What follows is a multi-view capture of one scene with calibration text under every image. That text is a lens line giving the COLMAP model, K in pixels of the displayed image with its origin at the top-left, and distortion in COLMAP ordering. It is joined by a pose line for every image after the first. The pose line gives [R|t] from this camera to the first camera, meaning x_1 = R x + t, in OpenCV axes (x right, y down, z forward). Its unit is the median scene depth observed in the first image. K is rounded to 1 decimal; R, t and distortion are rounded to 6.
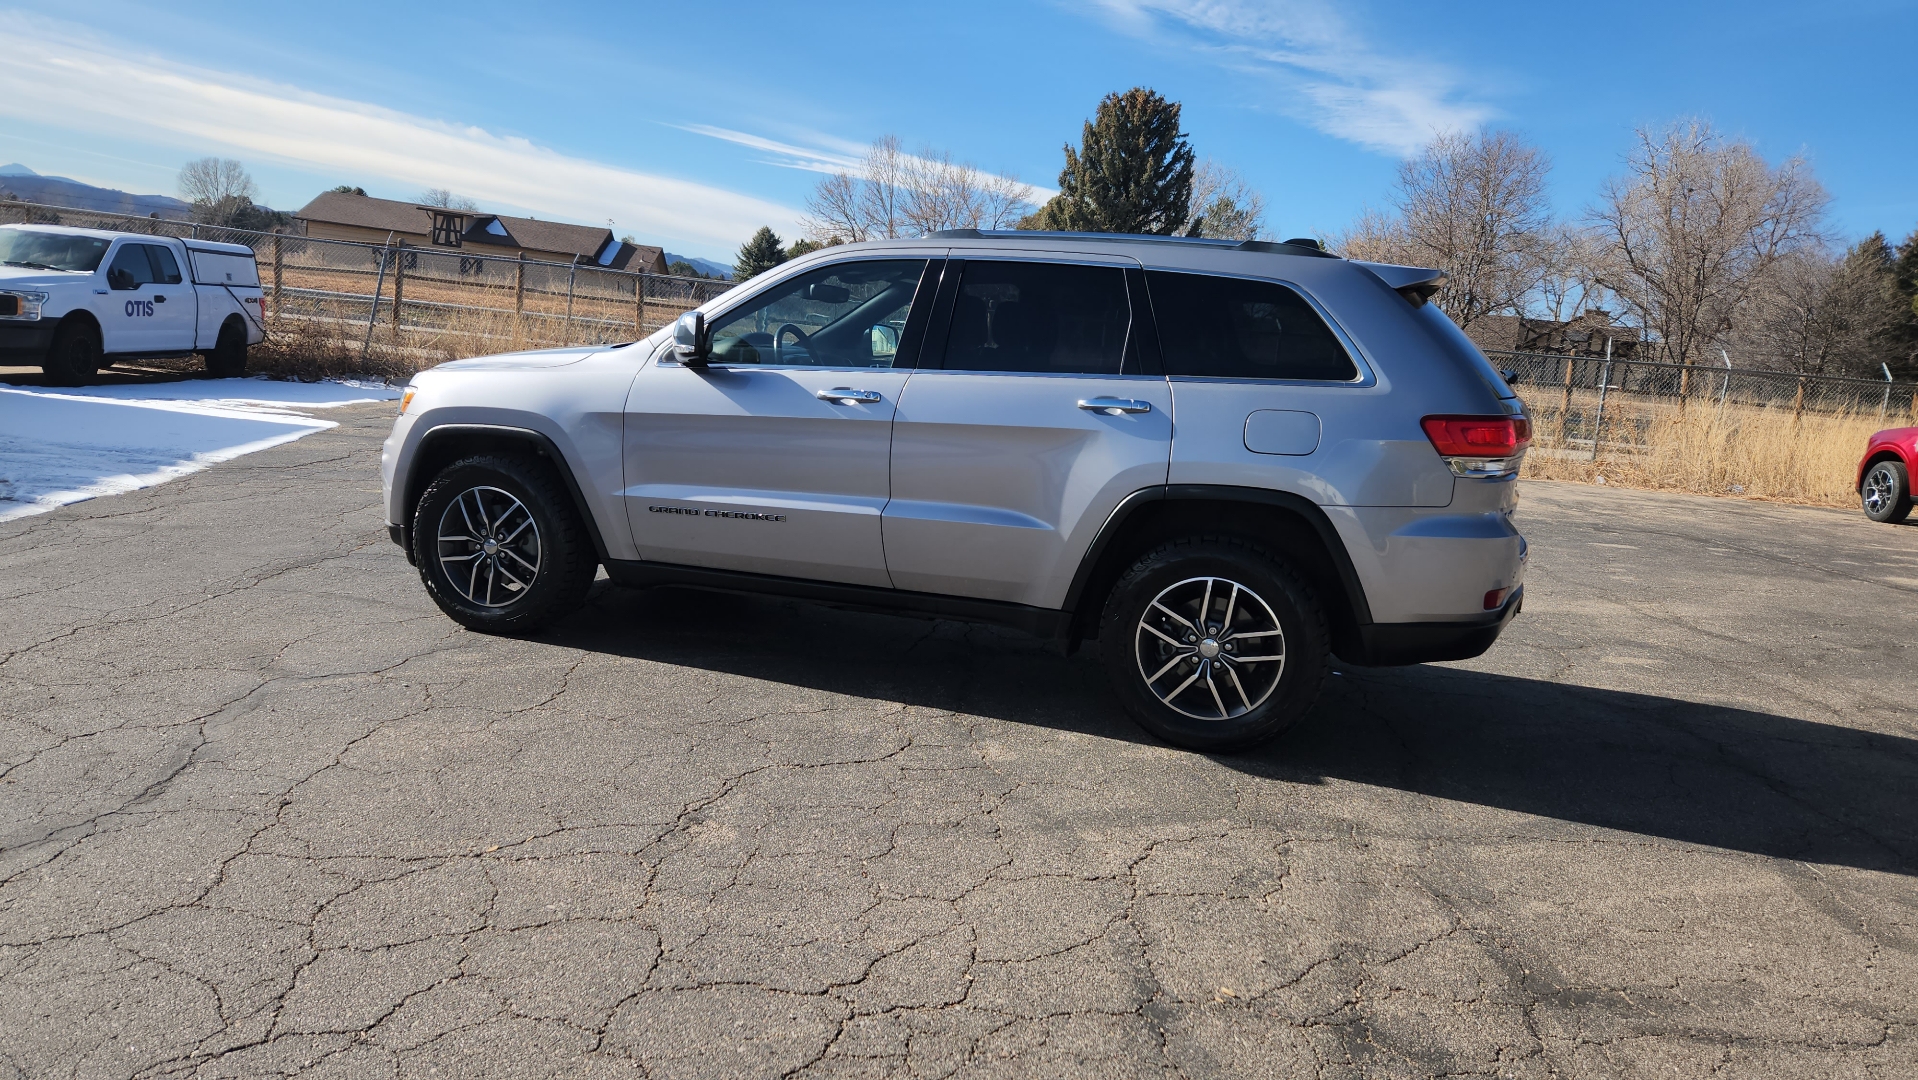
lens RADIAL K [[1272.0, 0, 926.8], [0, 1272.0, 531.3], [0, 0, 1]] dist [0.053472, -0.036402]
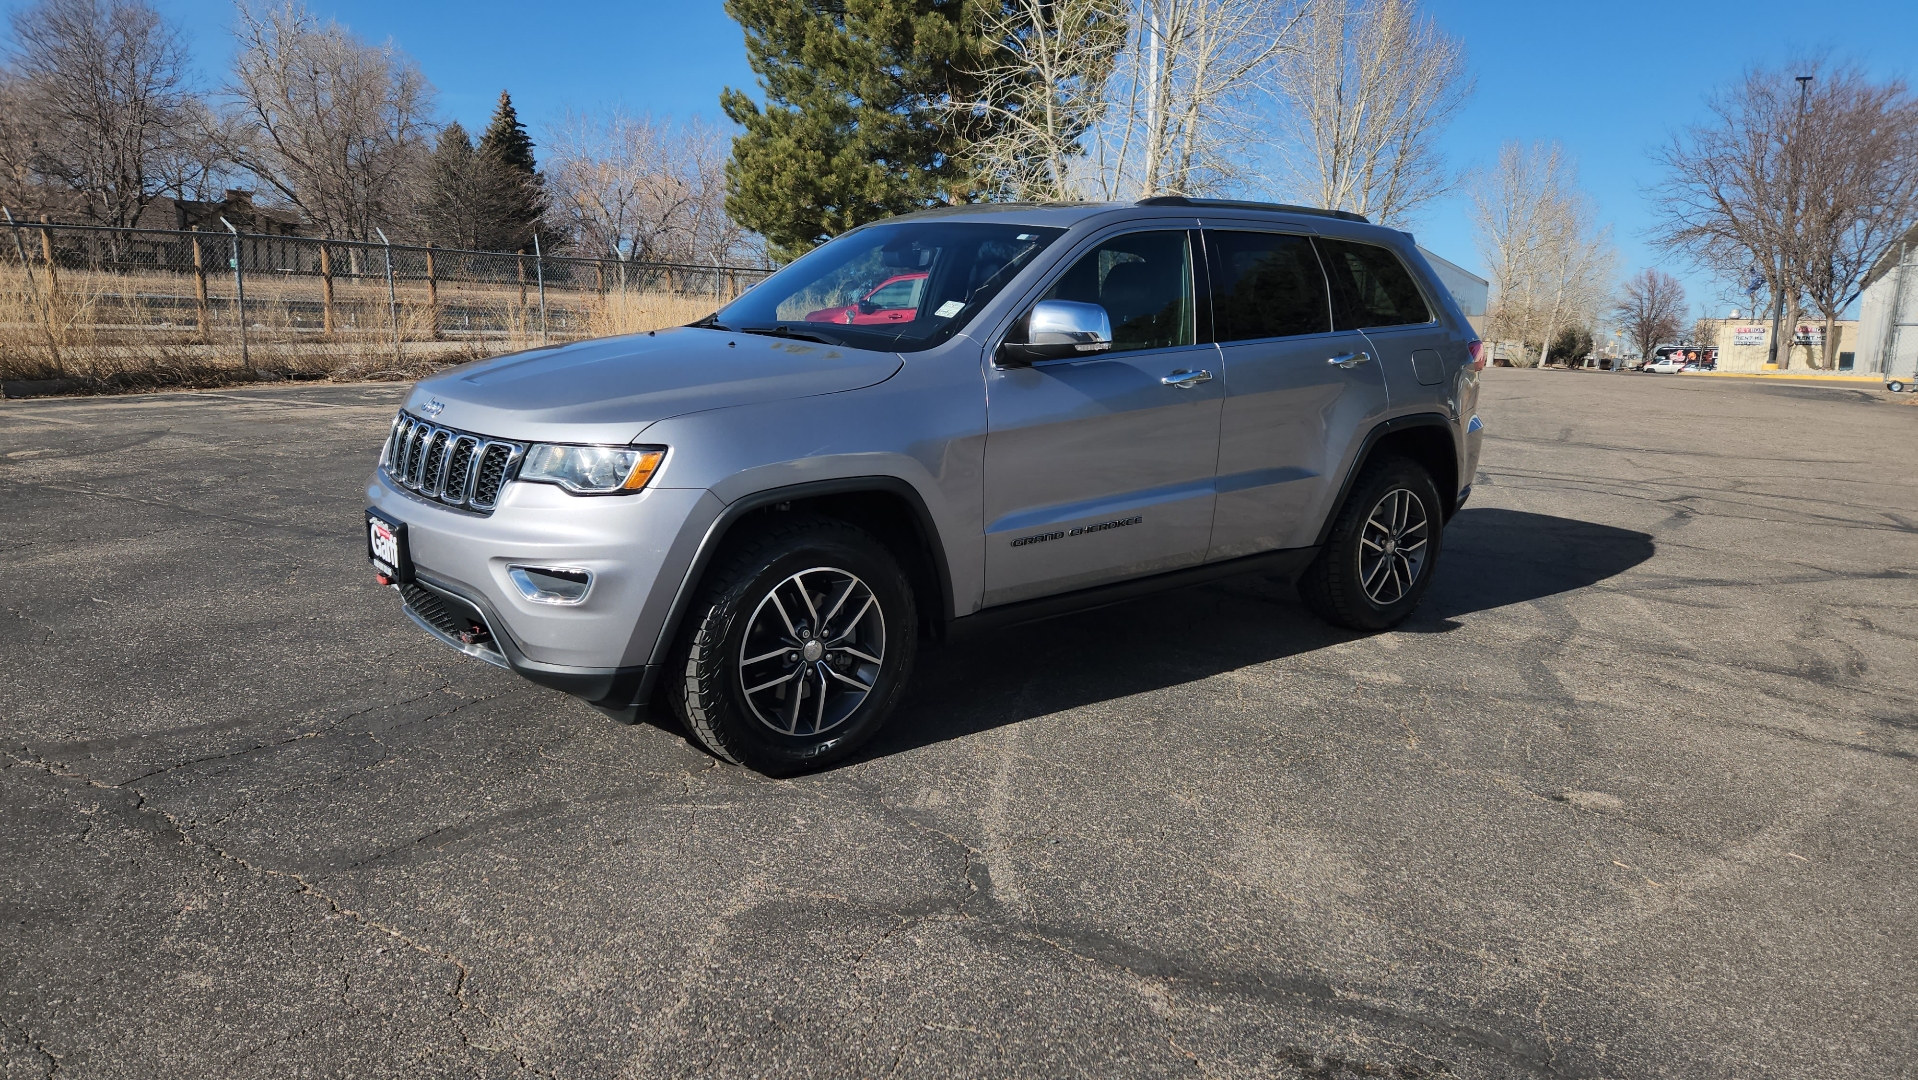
lens RADIAL K [[1272.0, 0, 915.9], [0, 1272.0, 528.9], [0, 0, 1]] dist [0.053472, -0.036402]
pose [[0.550097, -0.211918, 0.807765, -0.869846], [0.138163, 0.977032, 0.162235, -0.160716], [-0.823592, 0.022358, 0.566741, 0.568064]]
